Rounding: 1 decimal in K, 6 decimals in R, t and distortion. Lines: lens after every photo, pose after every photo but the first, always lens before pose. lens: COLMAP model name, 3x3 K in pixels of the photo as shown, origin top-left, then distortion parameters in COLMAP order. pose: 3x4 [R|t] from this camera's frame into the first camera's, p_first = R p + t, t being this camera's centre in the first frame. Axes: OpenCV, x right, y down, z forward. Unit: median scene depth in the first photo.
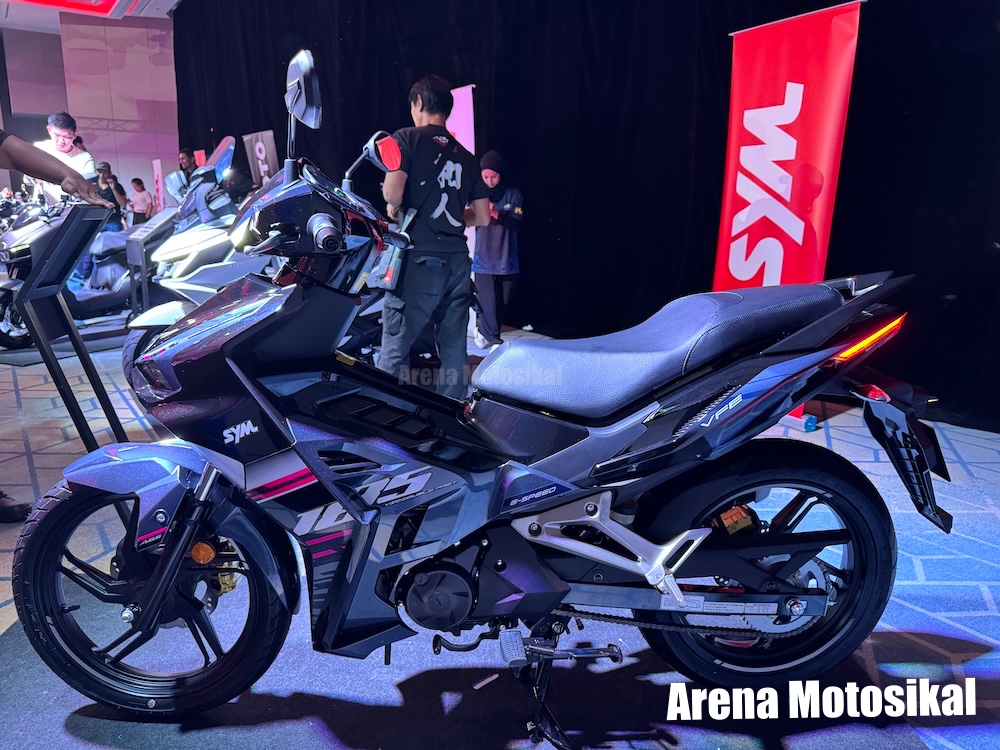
lens RADIAL K [[714.0, 0, 500.0], [0, 714.0, 375.0], [0, 0, 1]] dist [0.078837, -0.125037]
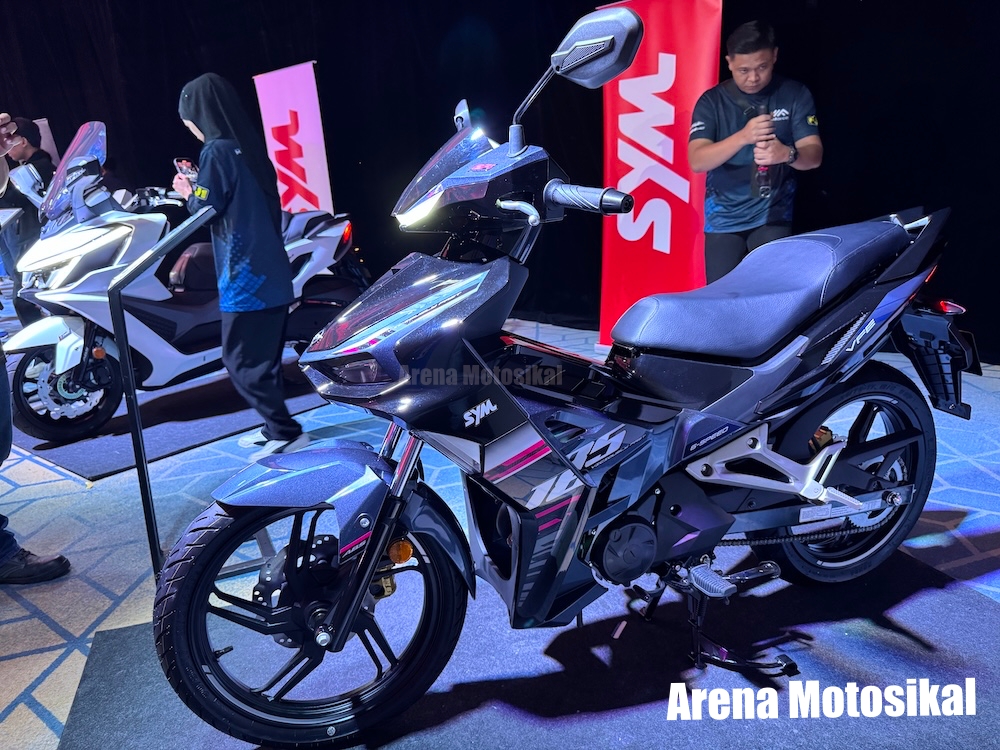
lens RADIAL K [[721.3, 0, 500.0], [0, 721.3, 375.0], [0, 0, 1]] dist [0.037340, -0.047990]
pose [[0.951283, -0.132479, 0.278406, -0.511532], [0.125726, 0.991173, 0.042058, -0.007176], [-0.281521, -0.005006, 0.959542, 0.055301]]
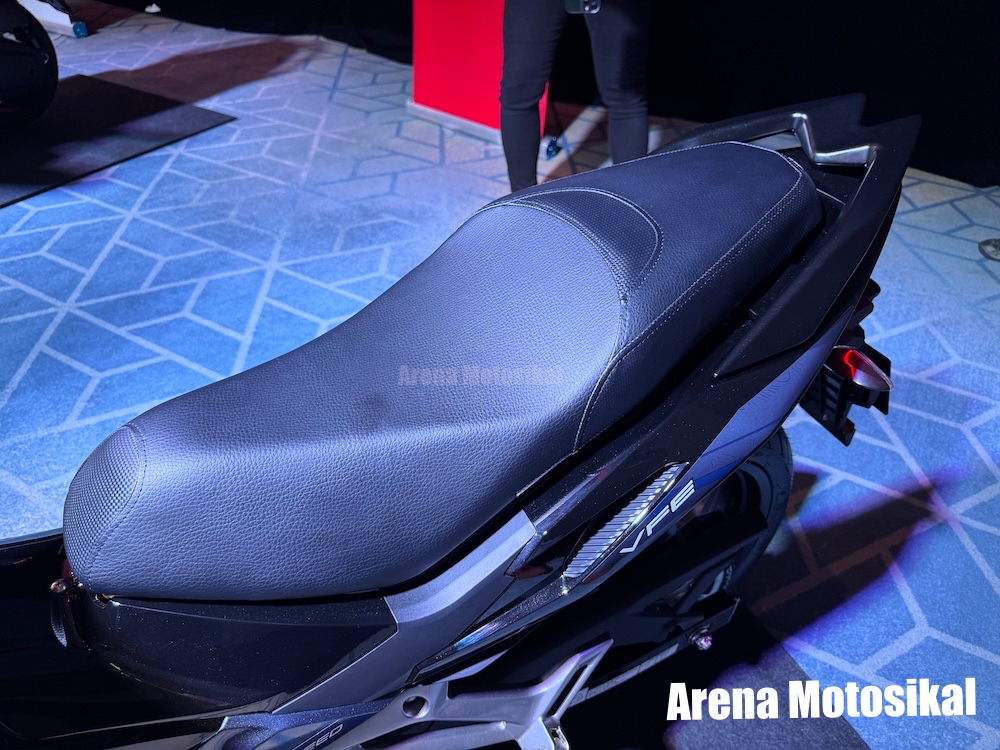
lens RADIAL K [[721.3, 0, 500.0], [0, 721.3, 375.0], [0, 0, 1]] dist [0.037340, -0.047990]
pose [[0.905640, -0.257918, 0.336592, 0.069117], [0.079109, 0.882589, 0.463443, -0.242526], [-0.416602, -0.393085, 0.819712, 0.627425]]
